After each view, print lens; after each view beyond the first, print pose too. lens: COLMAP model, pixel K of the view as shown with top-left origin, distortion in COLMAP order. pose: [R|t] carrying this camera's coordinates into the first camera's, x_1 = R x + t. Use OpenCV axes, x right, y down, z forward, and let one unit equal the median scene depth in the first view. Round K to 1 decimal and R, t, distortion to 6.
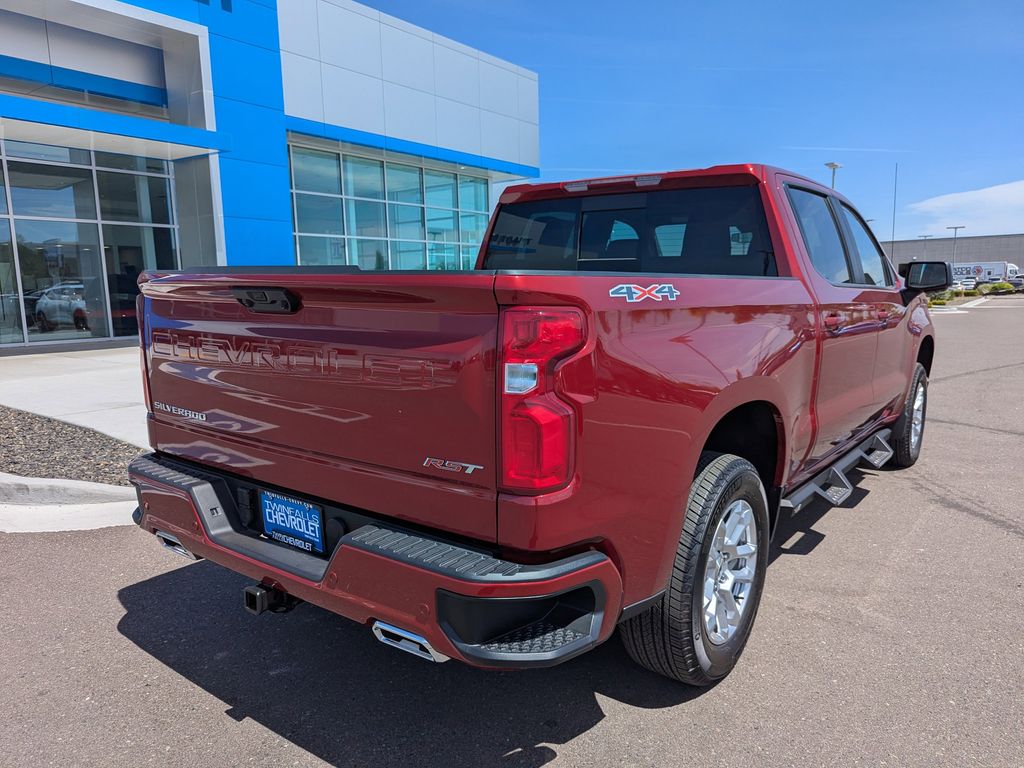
lens RADIAL K [[724.4, 0, 508.1], [0, 724.4, 398.9], [0, 0, 1]] dist [0.054794, -0.051123]
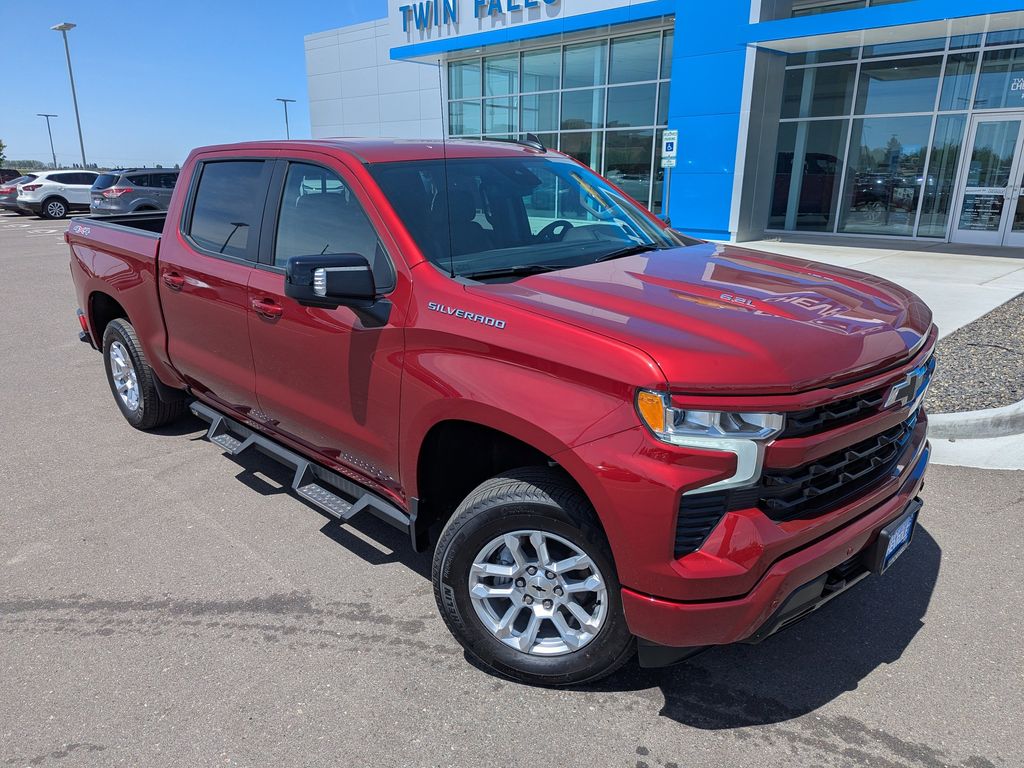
lens RADIAL K [[723.8, 0, 511.2], [0, 723.8, 402.0], [0, 0, 1]] dist [0.056600, -0.054048]
pose [[-0.133148, 0.317449, -0.938881, 2.312423], [-0.151698, 0.929626, 0.335833, -0.596505], [0.979418, 0.187142, -0.075622, 2.445618]]
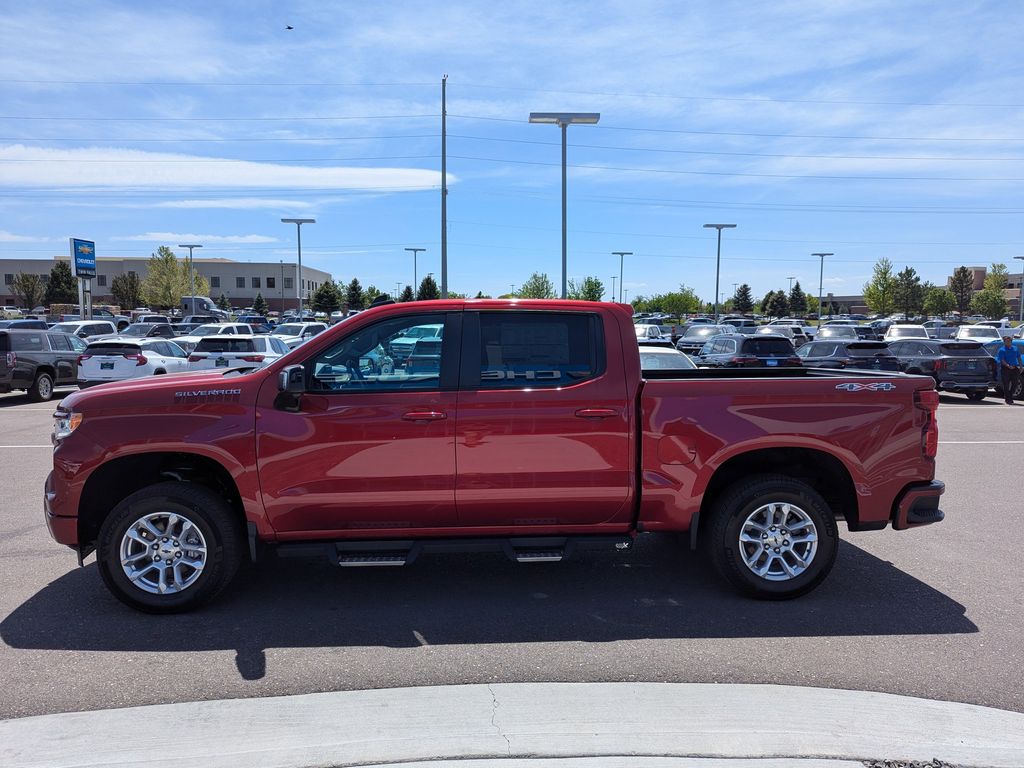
lens RADIAL K [[724.4, 0, 508.1], [0, 724.4, 398.9], [0, 0, 1]] dist [0.054794, -0.051123]
pose [[-0.639204, -0.062146, 0.766522, -1.387615], [0.122637, 0.975737, 0.181375, -0.657446], [-0.759196, 0.209940, -0.616074, 3.329032]]
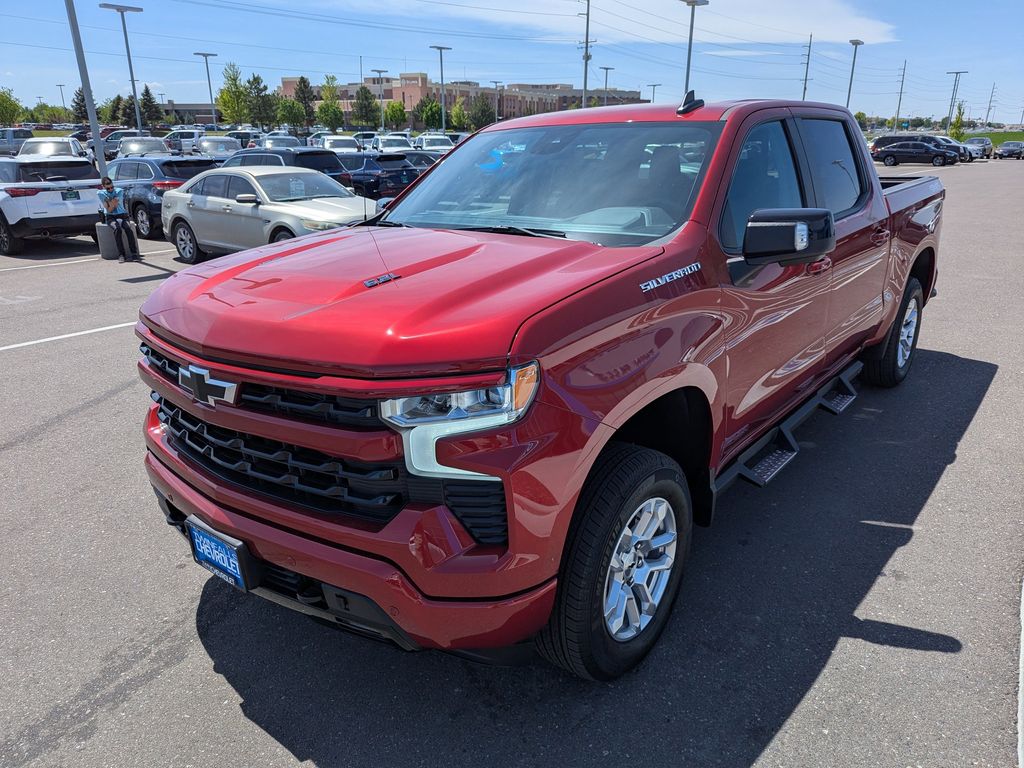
lens RADIAL K [[724.4, 0, 508.1], [0, 724.4, 398.9], [0, 0, 1]] dist [0.054794, -0.051123]
pose [[-0.998754, 0.013161, 0.048128, 0.783025], [0.034522, 0.878705, 0.476115, -0.769883], [-0.036024, 0.477184, -0.878065, 3.756884]]
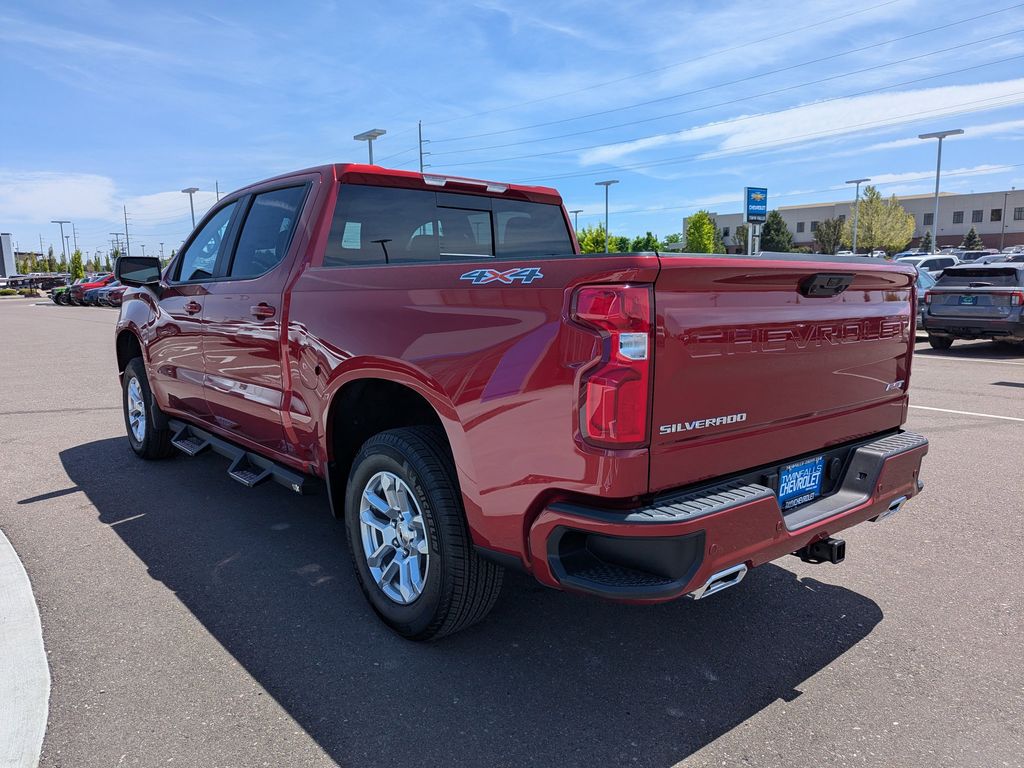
lens RADIAL K [[718.2, 0, 508.9], [0, 718.2, 385.7], [0, 0, 1]] dist [0.049902, -0.047424]
pose [[0.229822, -0.134896, 0.963839, -1.412758], [0.154791, 0.982808, 0.100642, -0.155361], [-0.960844, 0.126064, 0.246752, 1.107224]]
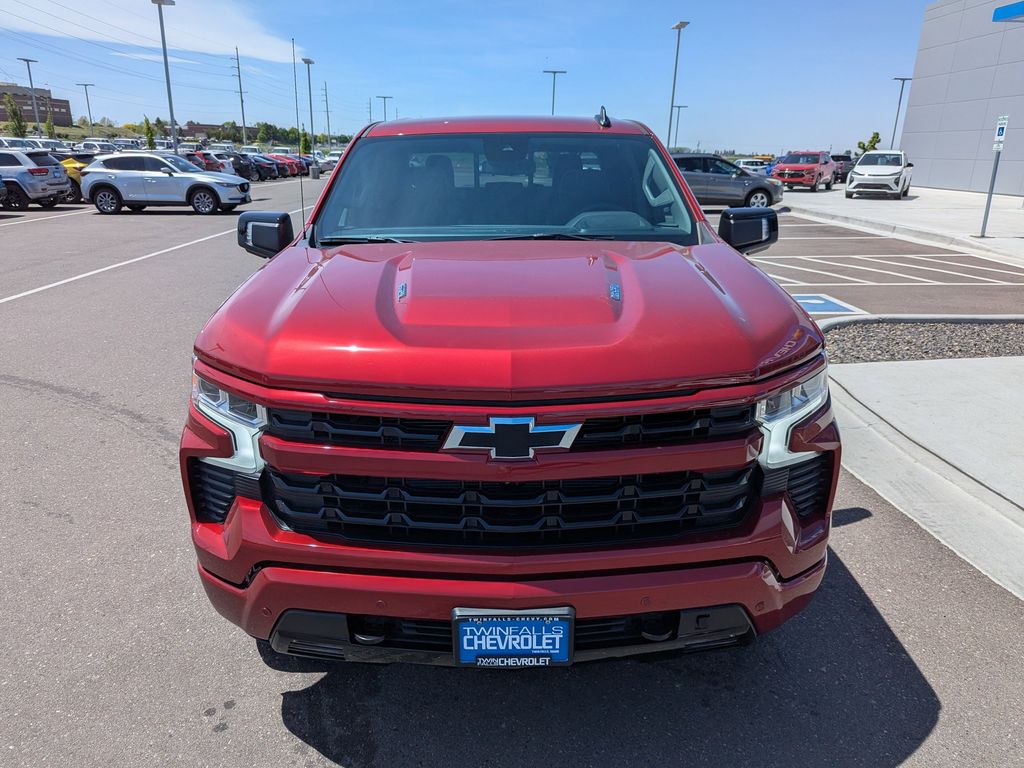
lens RADIAL K [[724.4, 0, 508.1], [0, 724.4, 398.9], [0, 0, 1]] dist [0.054794, -0.051123]
pose [[-0.794012, 0.201582, -0.573506, 1.670939], [-0.094754, 0.890848, 0.444311, -0.730600], [0.600471, 0.407130, -0.688243, 3.443997]]
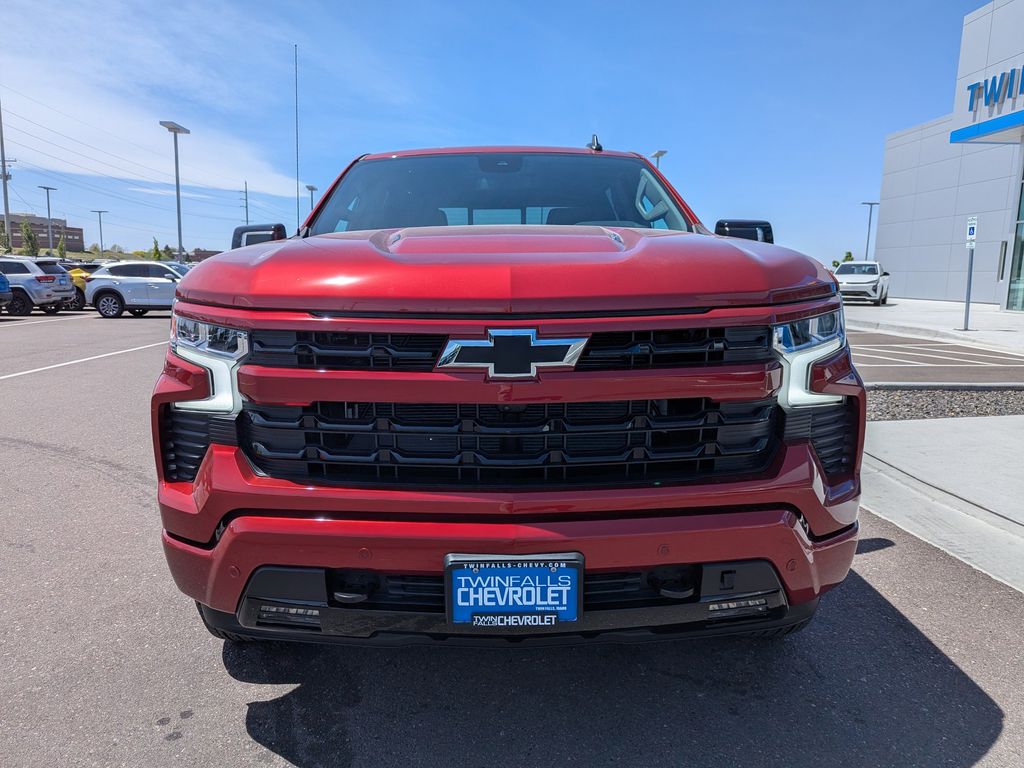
lens RADIAL K [[727.0, 0, 500.8], [0, 727.0, 381.7], [0, 0, 1]] dist [0.037323, -0.025604]
pose [[-0.792461, 0.096643, -0.602218, 1.674768], [-0.092848, 0.956744, 0.275717, -0.516808], [0.602814, 0.274410, -0.749209, 3.468393]]
